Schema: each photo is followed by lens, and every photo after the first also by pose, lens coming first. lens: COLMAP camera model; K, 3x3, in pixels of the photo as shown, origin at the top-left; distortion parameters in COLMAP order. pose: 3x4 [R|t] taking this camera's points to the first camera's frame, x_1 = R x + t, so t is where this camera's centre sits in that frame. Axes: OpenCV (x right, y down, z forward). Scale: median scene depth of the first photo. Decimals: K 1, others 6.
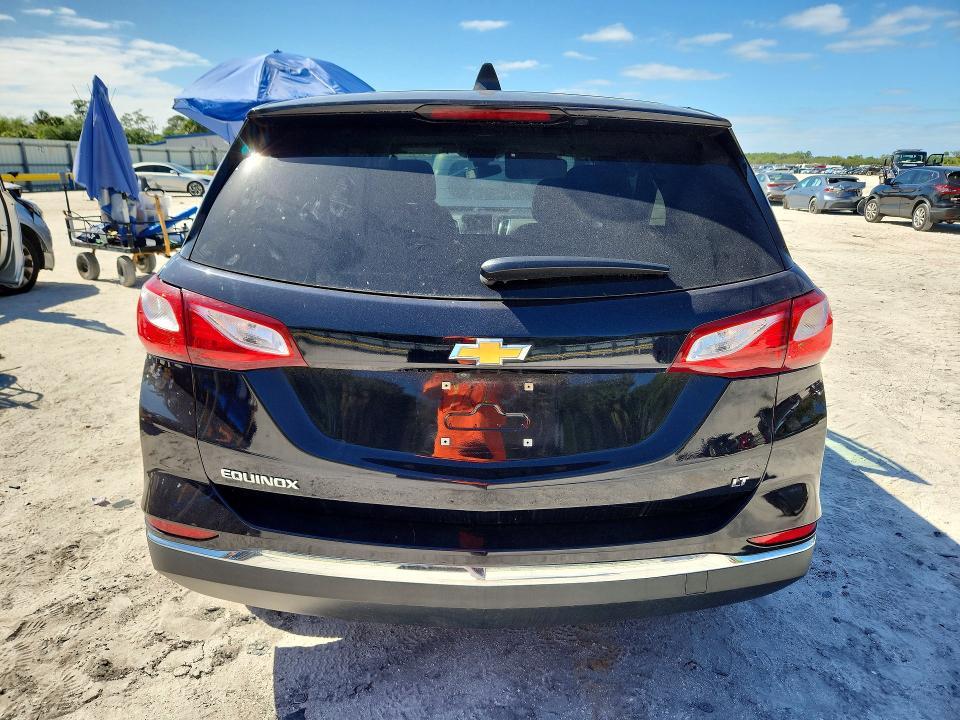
lens RADIAL K [[676.3, 0, 477.1], [0, 676.3, 356.7], [0, 0, 1]] dist [0.008450, -0.018746]
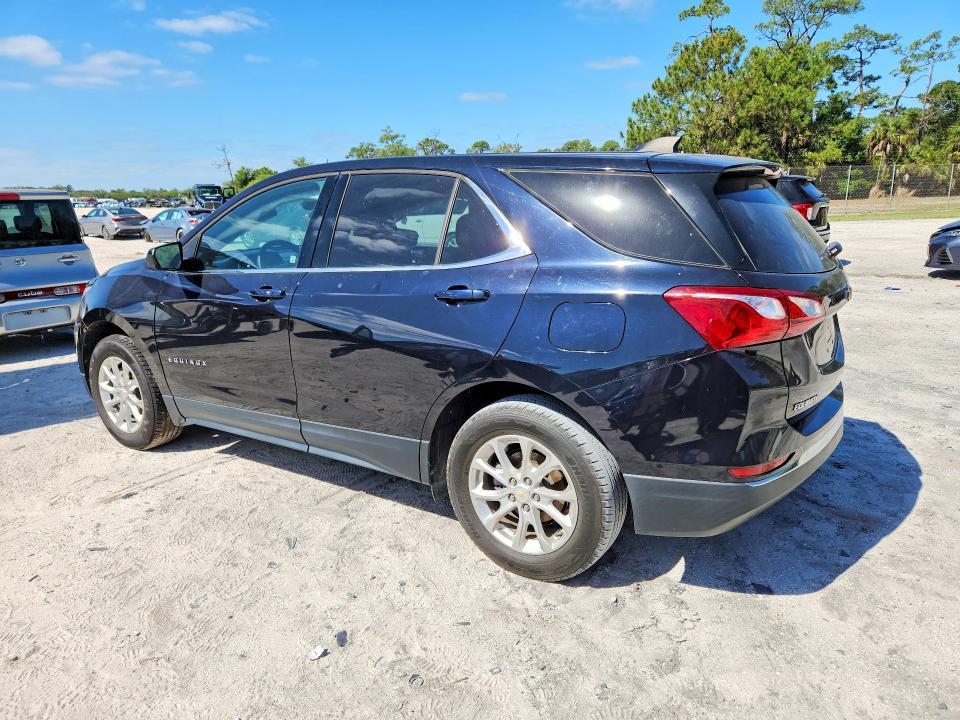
lens RADIAL K [[676.3, 0, 477.1], [0, 676.3, 356.7], [0, 0, 1]] dist [0.008450, -0.018746]
pose [[0.526577, -0.207031, 0.824533, -0.340163], [0.244755, 0.965748, 0.086179, -0.041016], [-0.814133, 0.156428, 0.559212, 0.126876]]
